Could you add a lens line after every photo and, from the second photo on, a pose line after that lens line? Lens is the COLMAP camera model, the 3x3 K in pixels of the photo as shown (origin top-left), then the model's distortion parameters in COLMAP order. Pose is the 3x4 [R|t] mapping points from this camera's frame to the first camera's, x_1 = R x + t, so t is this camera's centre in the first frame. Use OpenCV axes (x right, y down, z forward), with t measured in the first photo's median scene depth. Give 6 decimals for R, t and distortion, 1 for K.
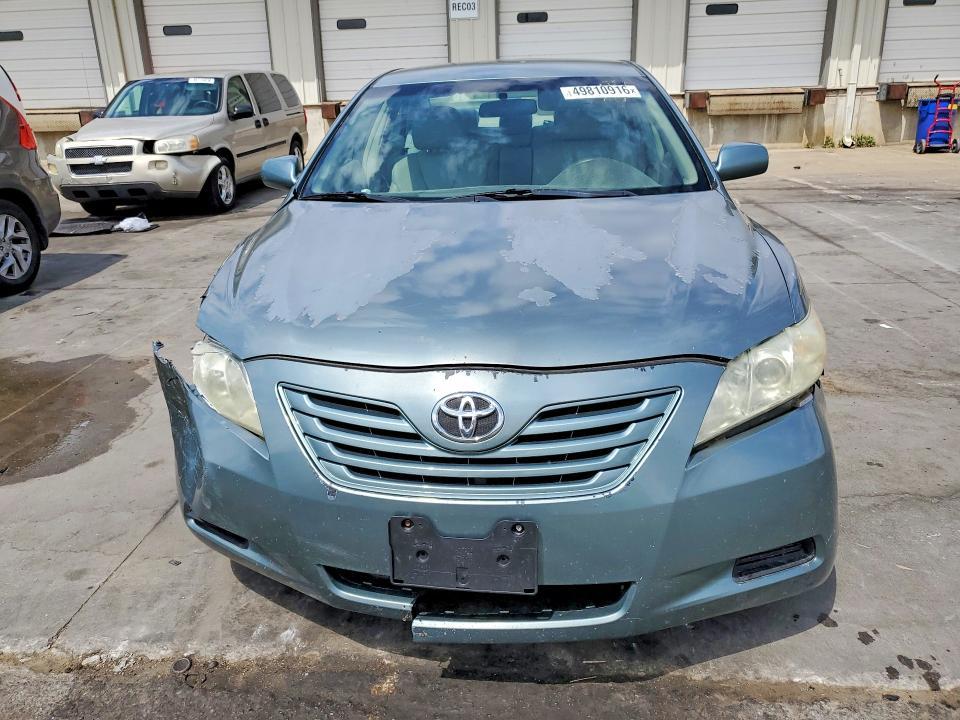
lens RADIAL K [[757.3, 0, 479.1], [0, 757.3, 344.4], [0, 0, 1]] dist [0.008921, 0.008082]
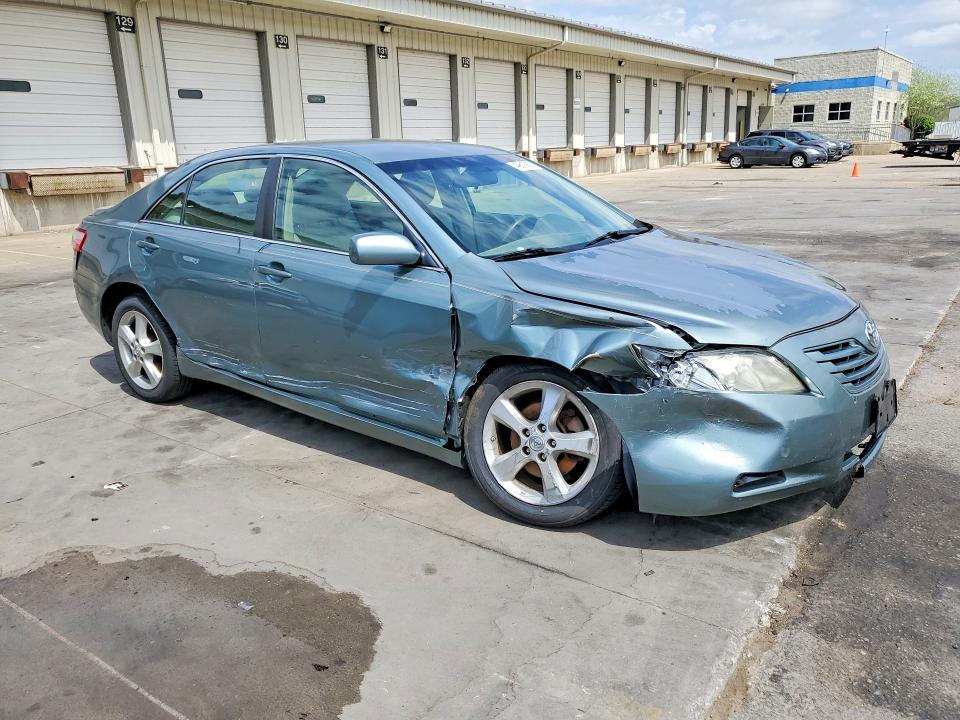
lens RADIAL K [[757.3, 0, 479.1], [0, 757.3, 344.4], [0, 0, 1]] dist [0.008921, 0.008082]
pose [[0.515184, -0.196749, 0.834191, -0.786816], [0.278023, 0.959028, 0.054490, -0.093908], [-0.810733, 0.203852, 0.548776, 0.293704]]
